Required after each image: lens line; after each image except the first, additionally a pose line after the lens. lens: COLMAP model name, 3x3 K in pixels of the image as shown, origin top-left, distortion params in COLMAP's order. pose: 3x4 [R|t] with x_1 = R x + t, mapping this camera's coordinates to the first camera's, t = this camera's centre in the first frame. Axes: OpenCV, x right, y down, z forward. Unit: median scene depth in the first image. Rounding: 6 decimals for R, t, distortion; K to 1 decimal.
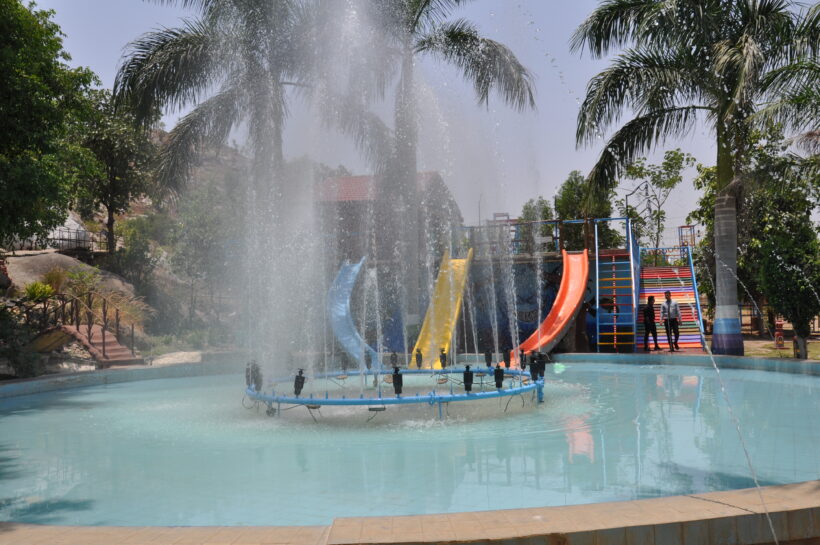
lens RADIAL K [[749.7, 0, 409.8], [0, 749.7, 273.1], [0, 0, 1]] dist [0.015762, -0.001573]
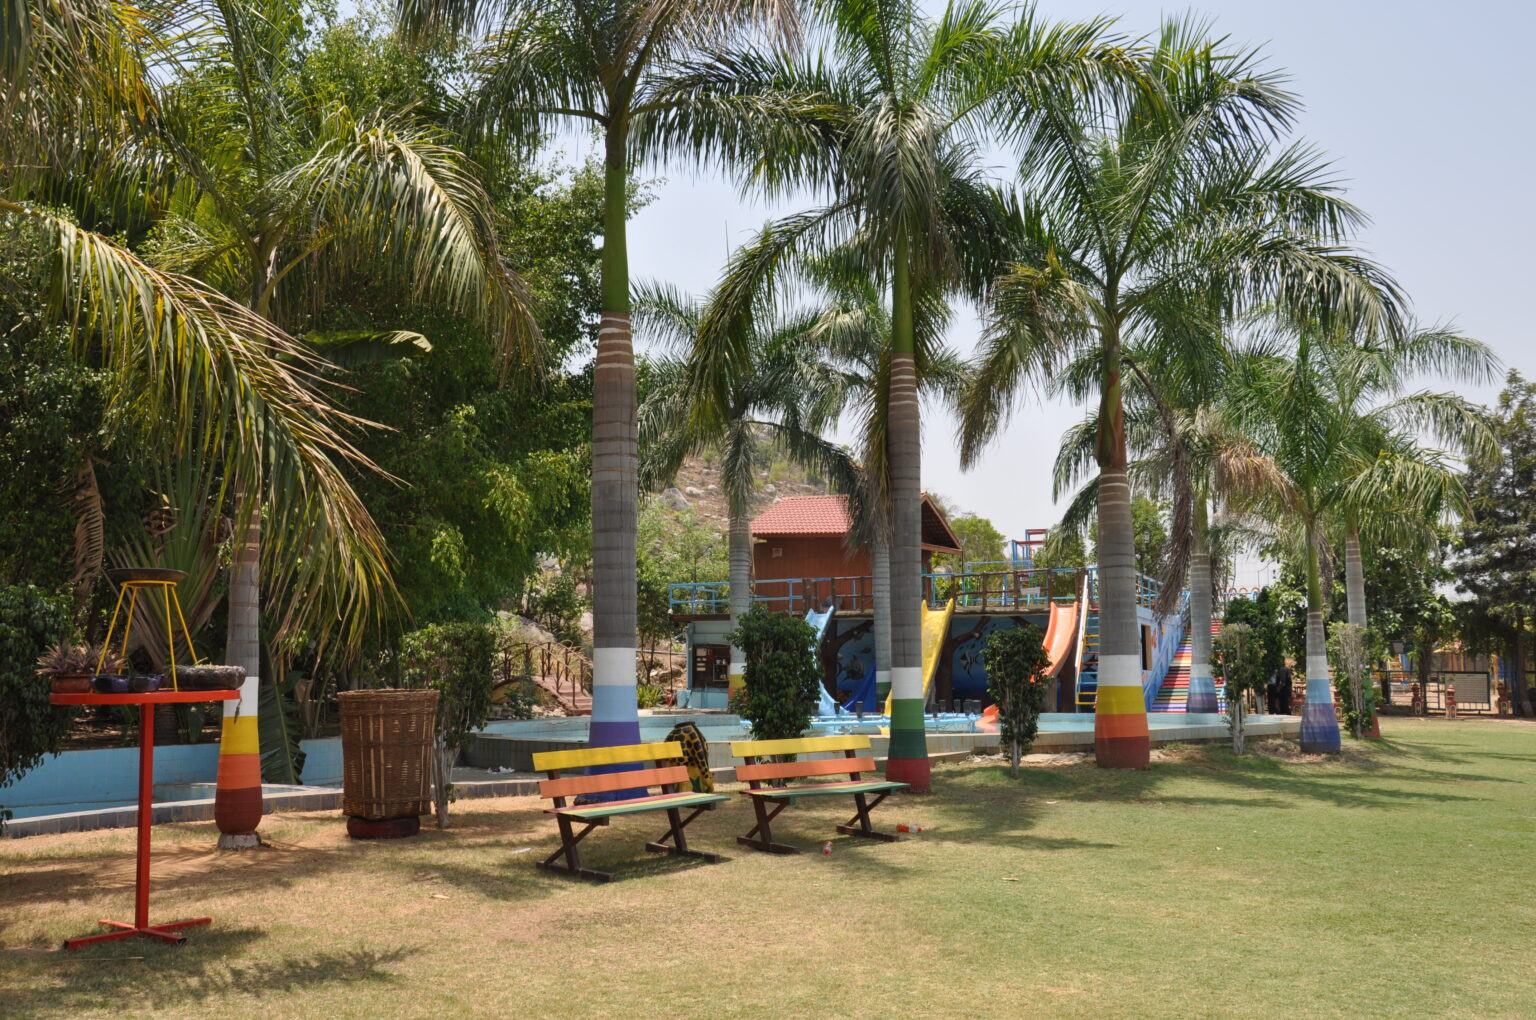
lens RADIAL K [[1404.2, 0, 768.0], [0, 1404.2, 510.9], [0, 0, 1]] dist [0.015762, -0.001573]
pose [[0.994537, 0.004097, -0.104303, 0.044671], [-0.011499, 0.997448, -0.070469, -0.019495], [0.103748, 0.071284, 0.992046, -0.830884]]
